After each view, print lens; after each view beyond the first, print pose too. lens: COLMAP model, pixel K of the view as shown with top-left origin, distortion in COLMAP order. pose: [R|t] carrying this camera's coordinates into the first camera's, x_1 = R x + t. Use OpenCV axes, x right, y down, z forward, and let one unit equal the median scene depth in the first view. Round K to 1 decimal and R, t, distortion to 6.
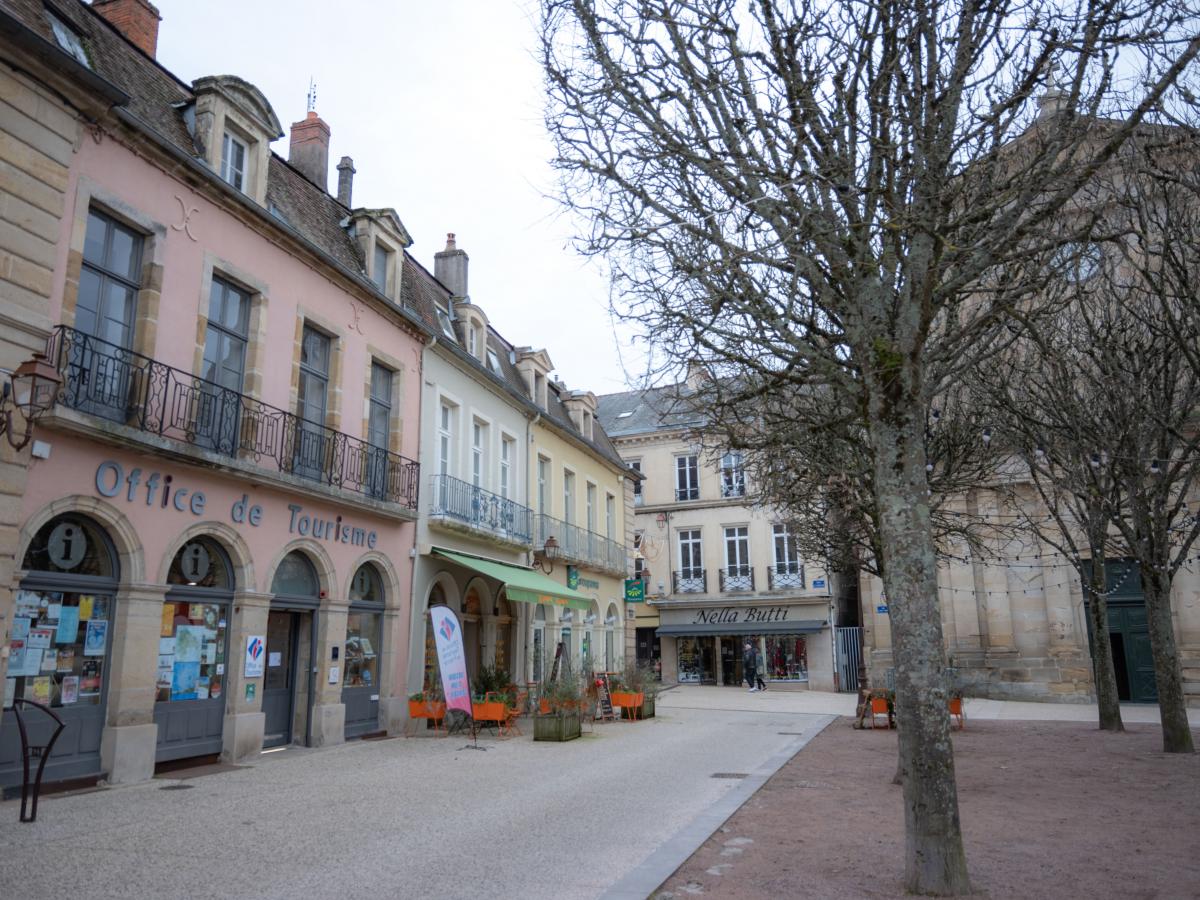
lens RADIAL K [[921.7, 0, 600.0], [0, 921.7, 436.0], [0, 0, 1]] dist [-0.004768, -0.003159]
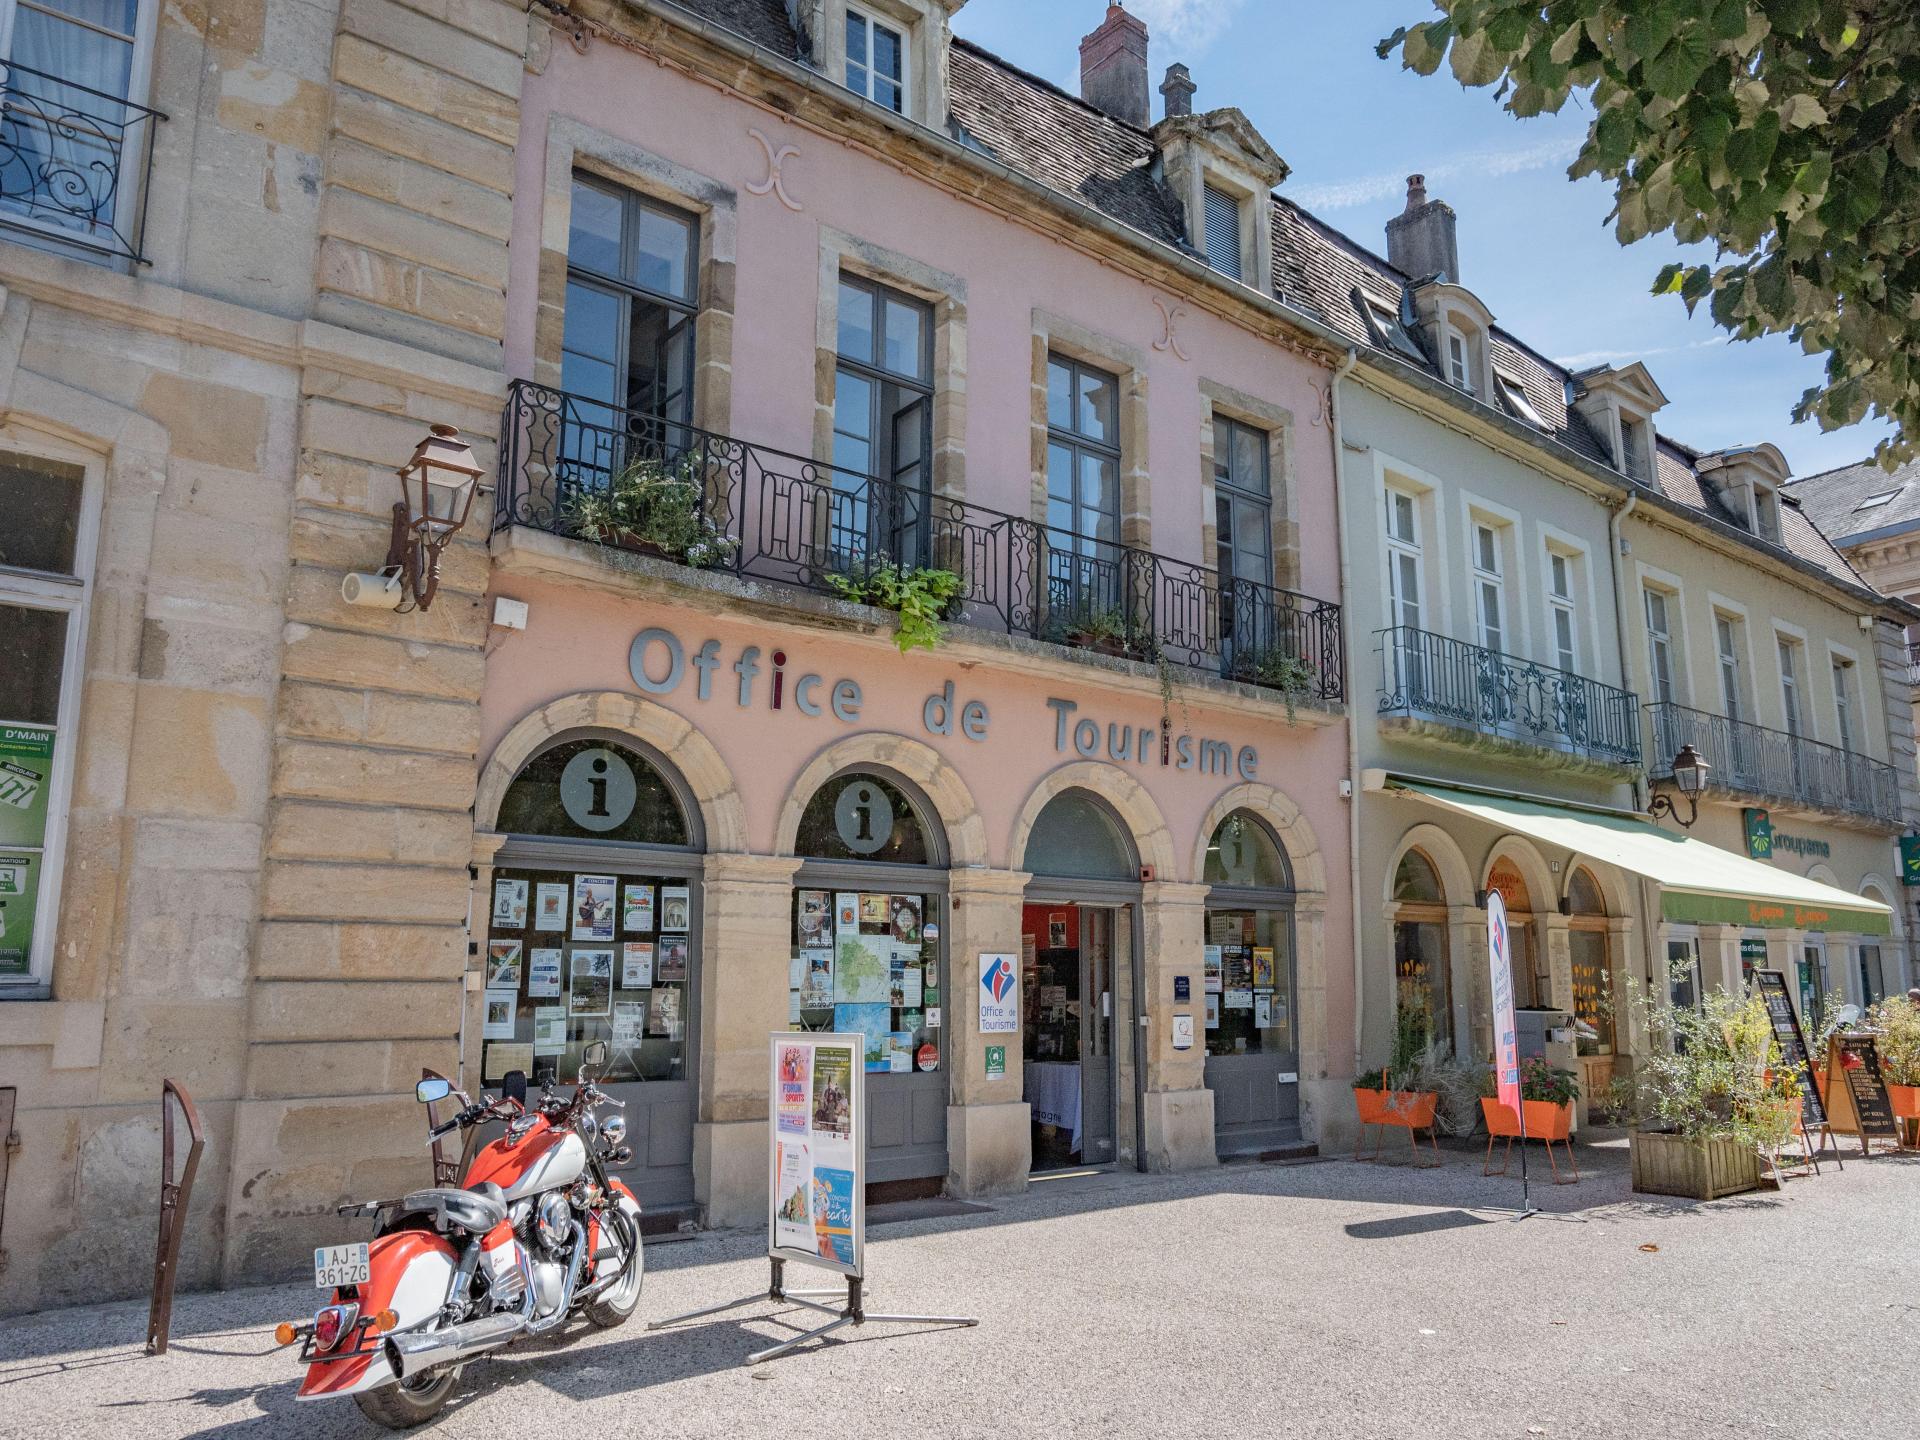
lens RADIAL K [[1474.7, 0, 960.0], [0, 1474.7, 697.6], [0, 0, 1]] dist [-0.004768, -0.003159]
pose [[0.845189, -0.092782, -0.526352, 0.049067], [0.112376, 0.993652, 0.005294, 0.060018], [0.522520, -0.063624, 0.850250, 0.263090]]
